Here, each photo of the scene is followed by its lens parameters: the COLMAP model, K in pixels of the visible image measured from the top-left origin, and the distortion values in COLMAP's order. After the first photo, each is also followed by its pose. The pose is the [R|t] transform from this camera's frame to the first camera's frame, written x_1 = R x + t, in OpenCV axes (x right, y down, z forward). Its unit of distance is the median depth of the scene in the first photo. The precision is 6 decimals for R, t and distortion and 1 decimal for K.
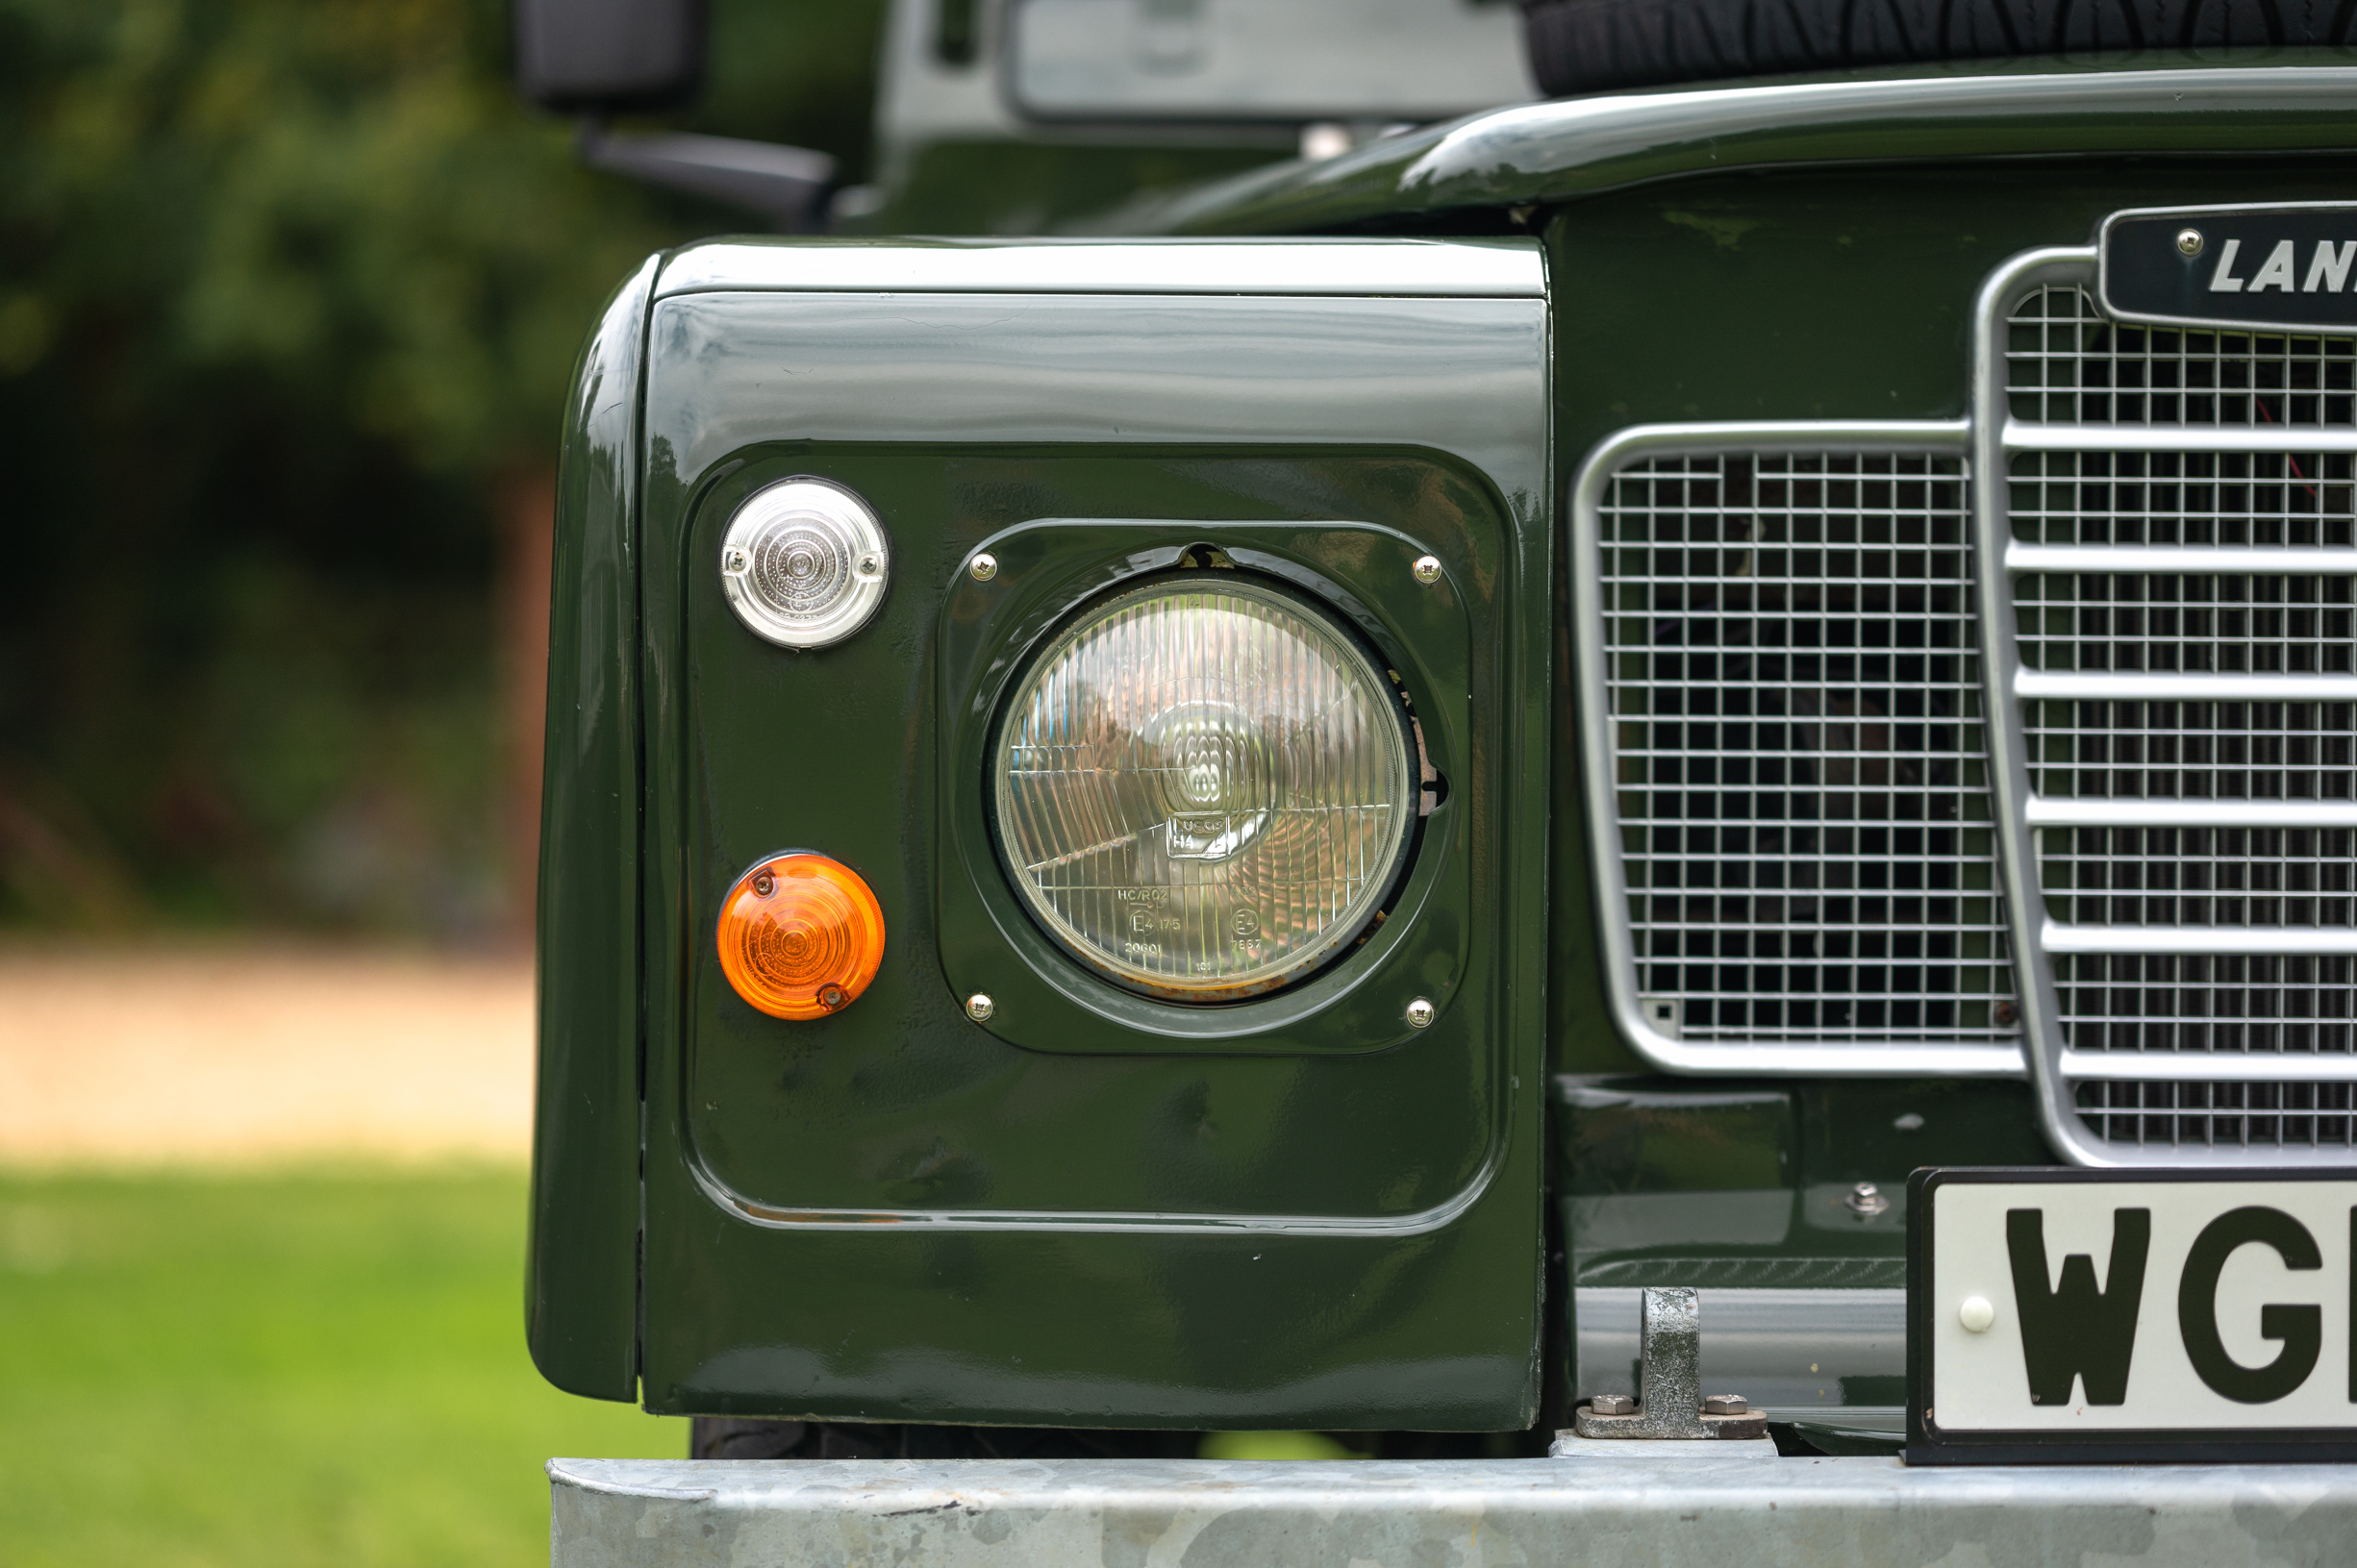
lens RADIAL K [[5541.8, 0, 1174.5], [0, 5541.8, 787.4], [0, 0, 1]] dist [0.025518, 0.000000]
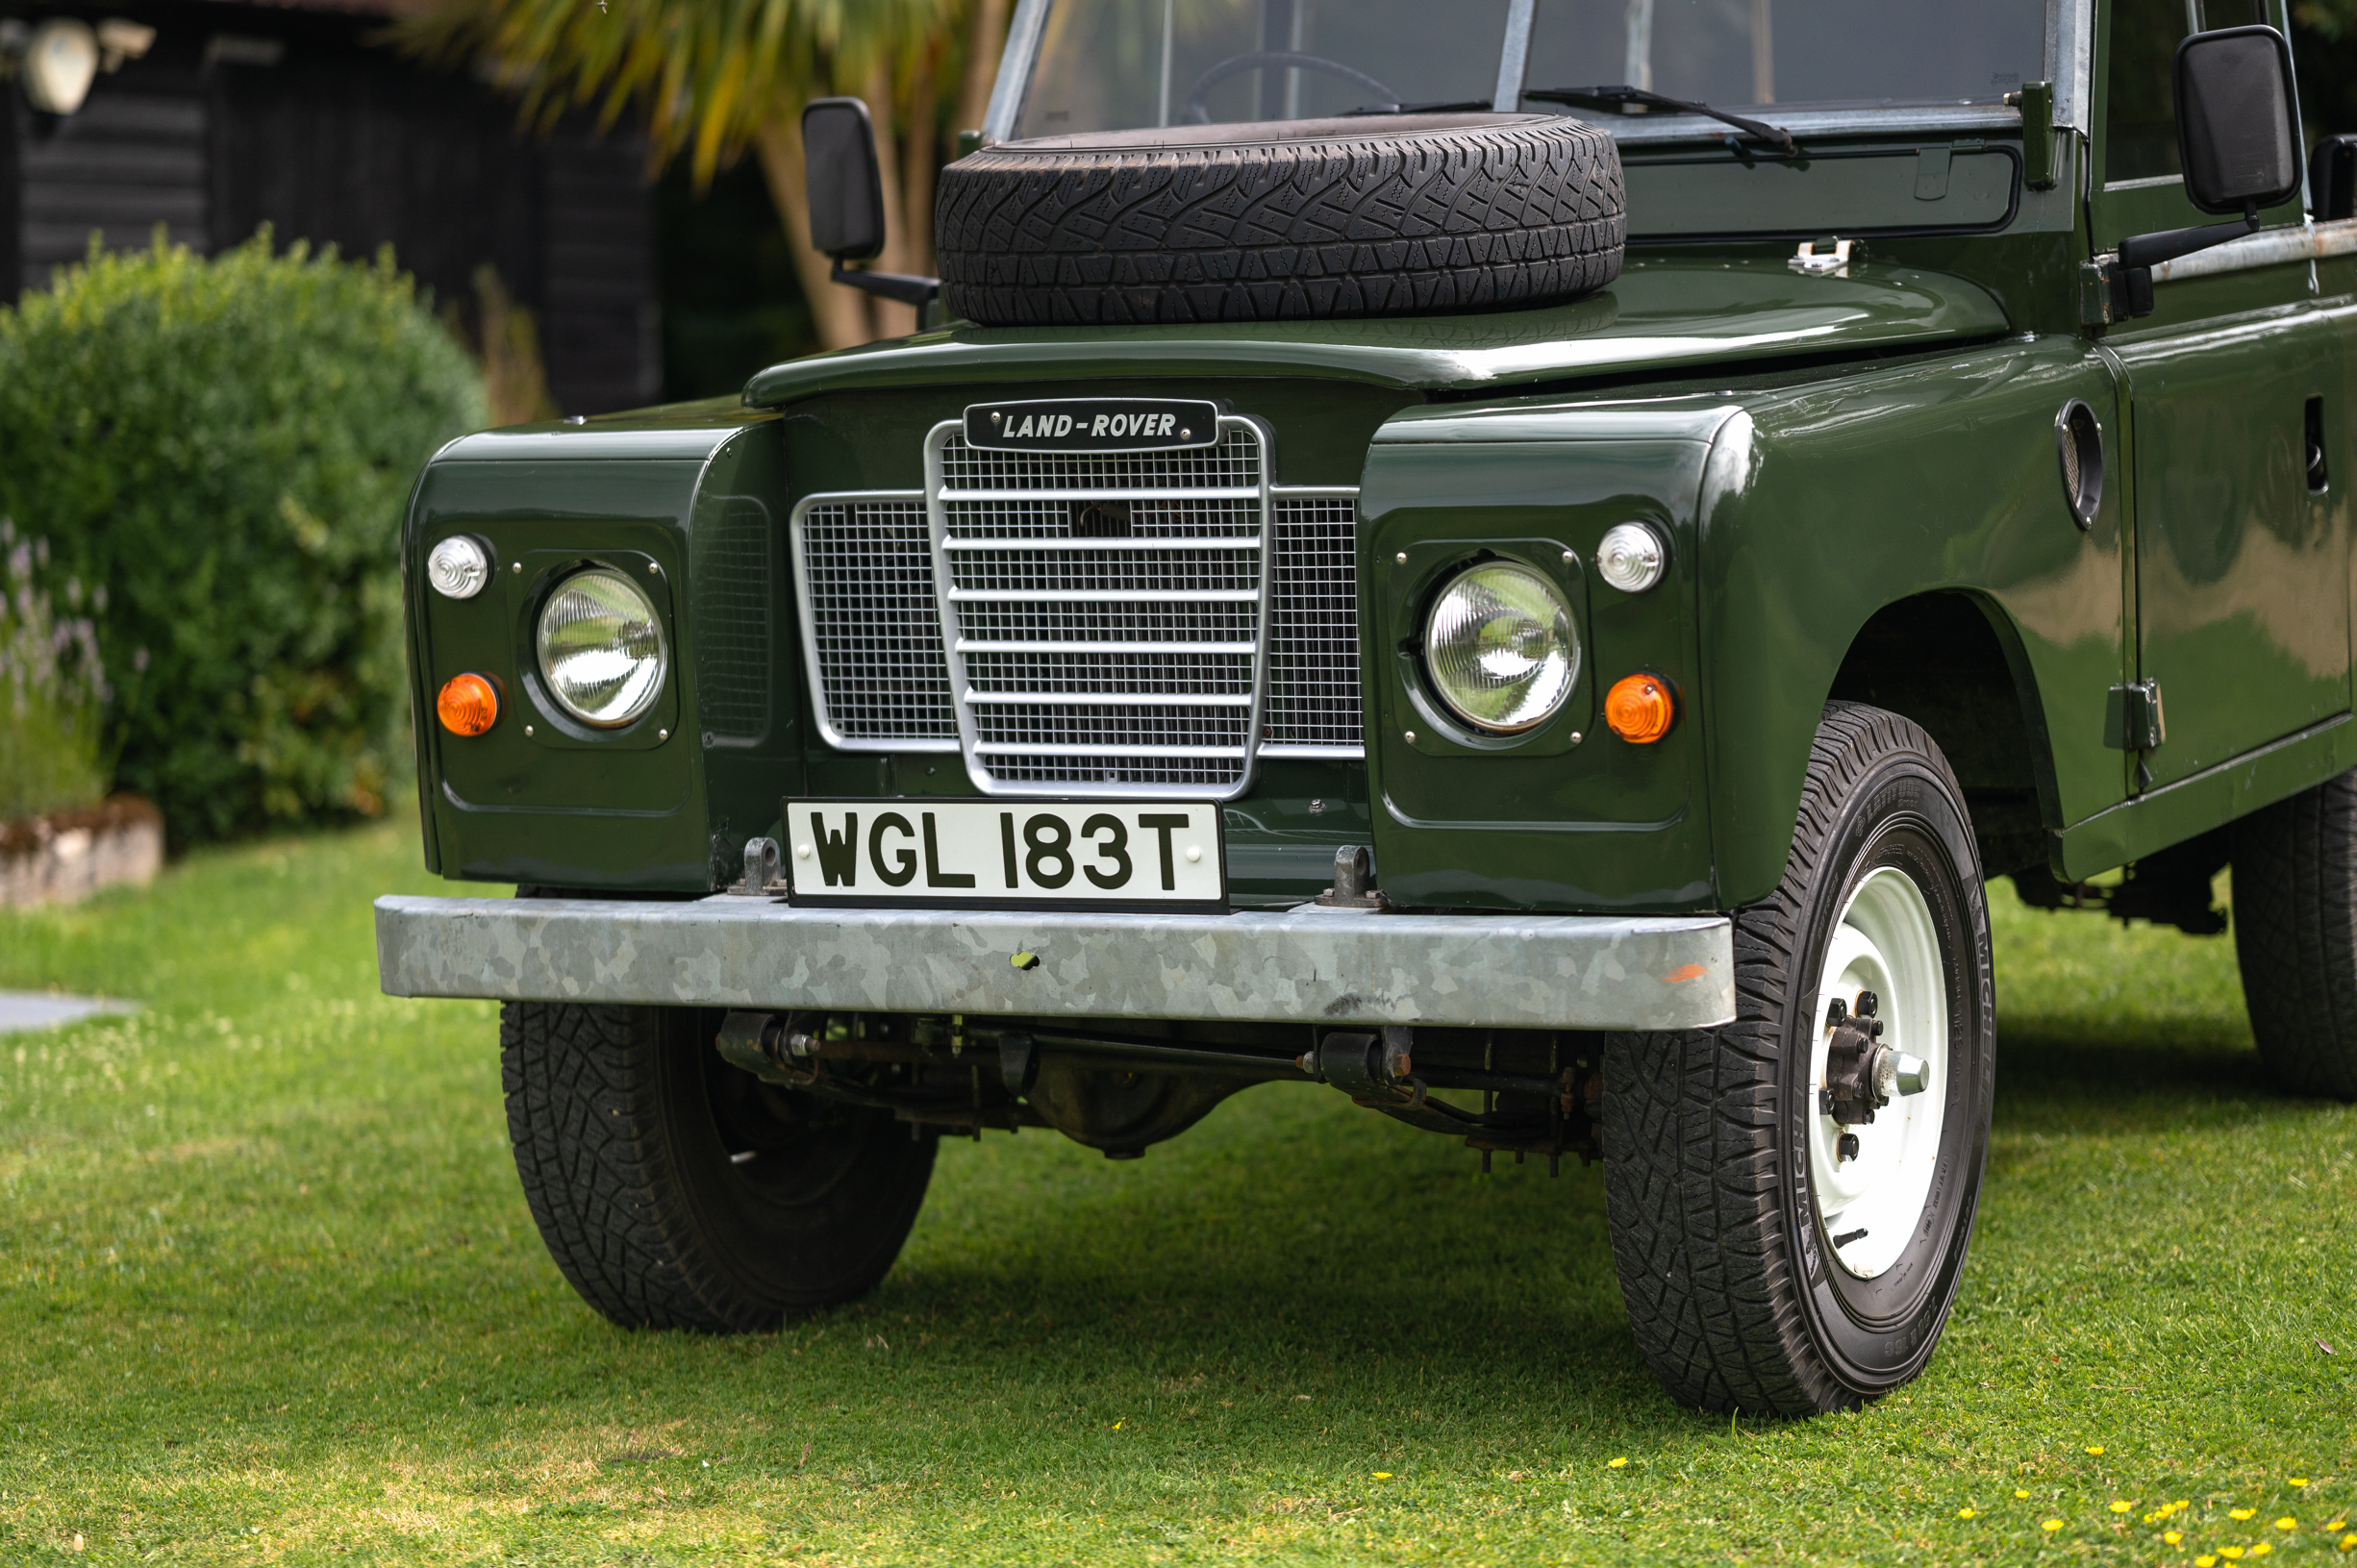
lens RADIAL K [[5541.8, 0, 1178.5], [0, 5541.8, 784.3], [0, 0, 1]] dist [0.025518, 0.000000]
pose [[0.887717, 0.009103, -0.460299, 1.391279], [0.039421, 0.994630, 0.095696, -0.168569], [0.458698, -0.103097, 0.882591, -1.154476]]
